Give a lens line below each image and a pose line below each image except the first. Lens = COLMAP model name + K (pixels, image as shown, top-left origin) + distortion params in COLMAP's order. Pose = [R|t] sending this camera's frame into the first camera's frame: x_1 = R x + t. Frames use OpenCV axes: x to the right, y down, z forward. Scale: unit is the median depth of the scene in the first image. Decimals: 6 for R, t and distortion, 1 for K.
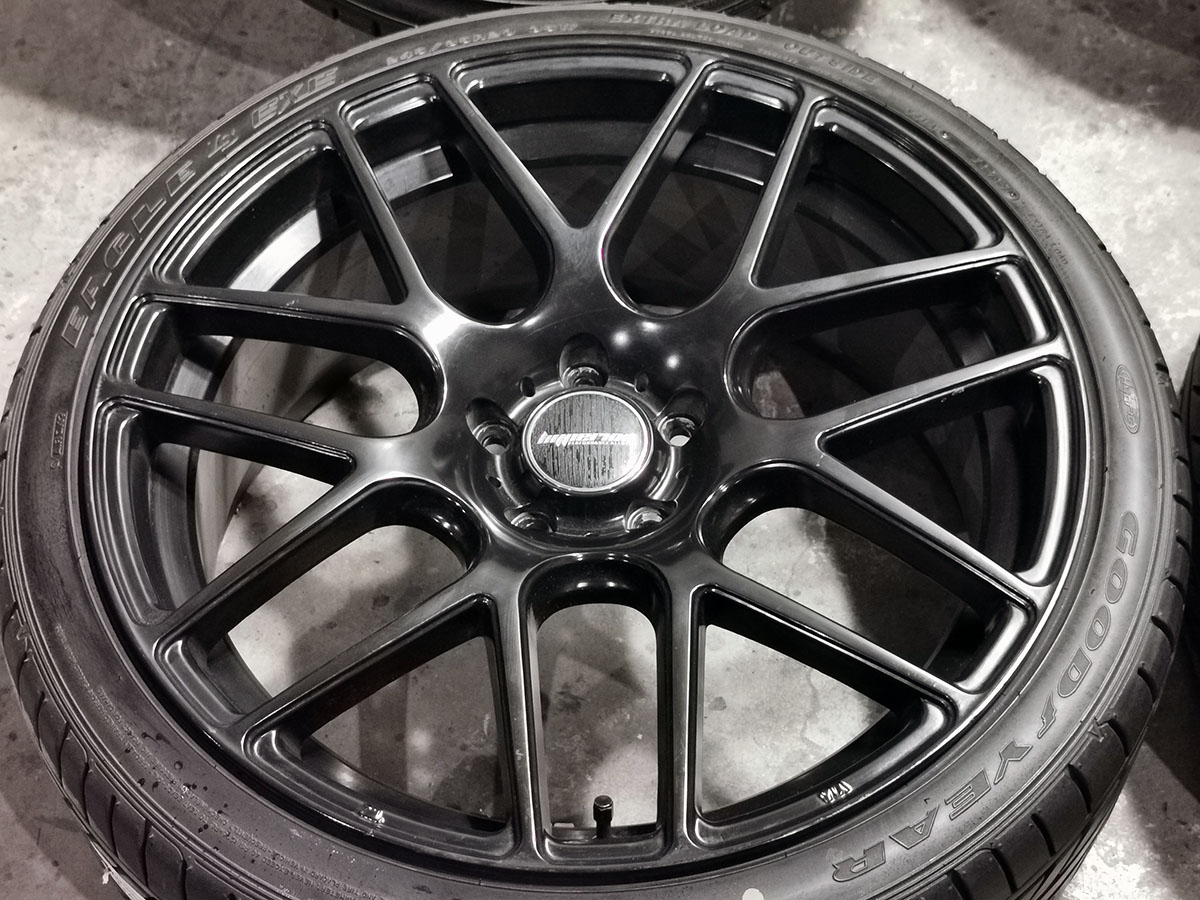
lens RADIAL K [[2081.5, 0, 607.0], [0, 2081.5, 444.2], [0, 0, 1]] dist [0.013423, 0.000000]
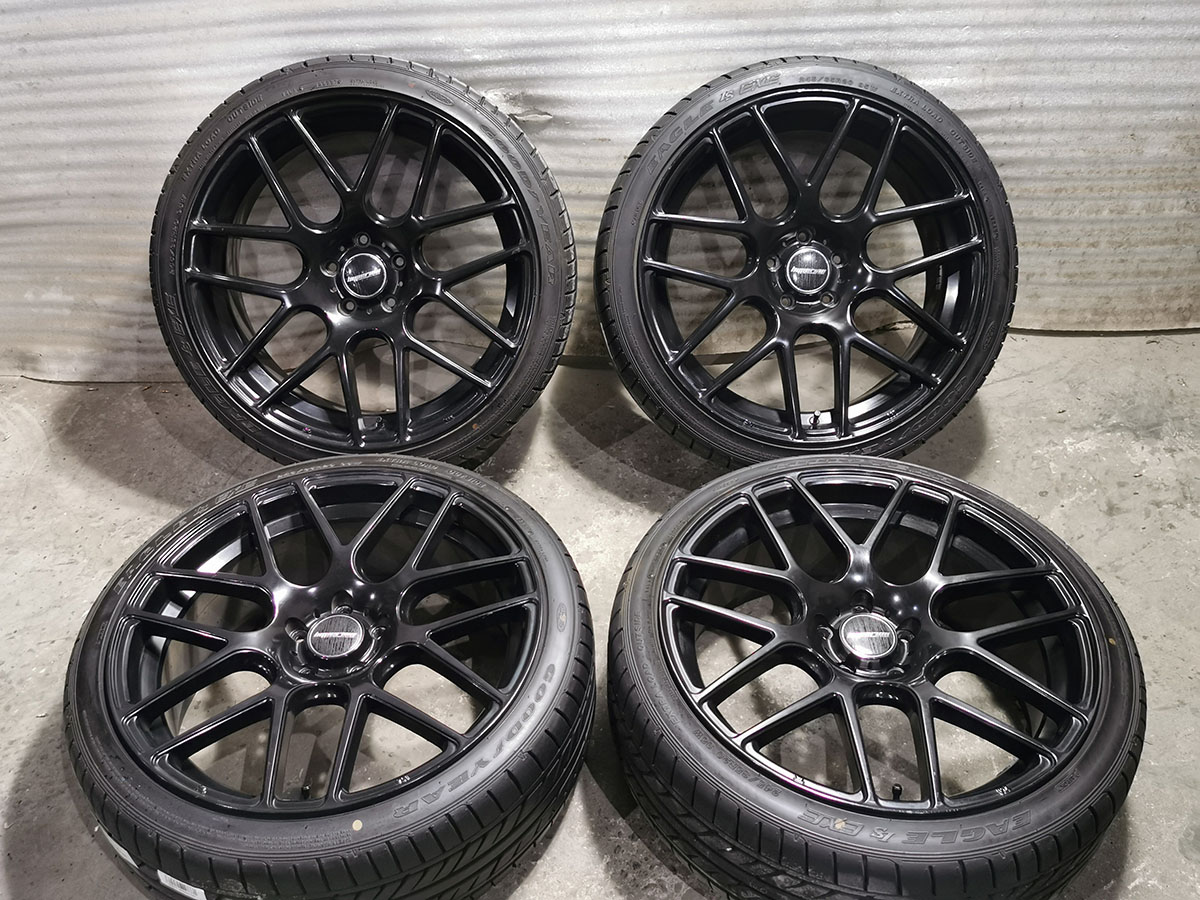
lens RADIAL K [[1132.4, 0, 589.2], [0, 1132.4, 457.5], [0, 0, 1]] dist [0.018074, 0.000000]
pose [[0.999944, 0.006993, -0.007900, 0.243802], [-0.008603, 0.973880, -0.226901, 0.076866], [0.006107, 0.226956, 0.973886, -0.228301]]
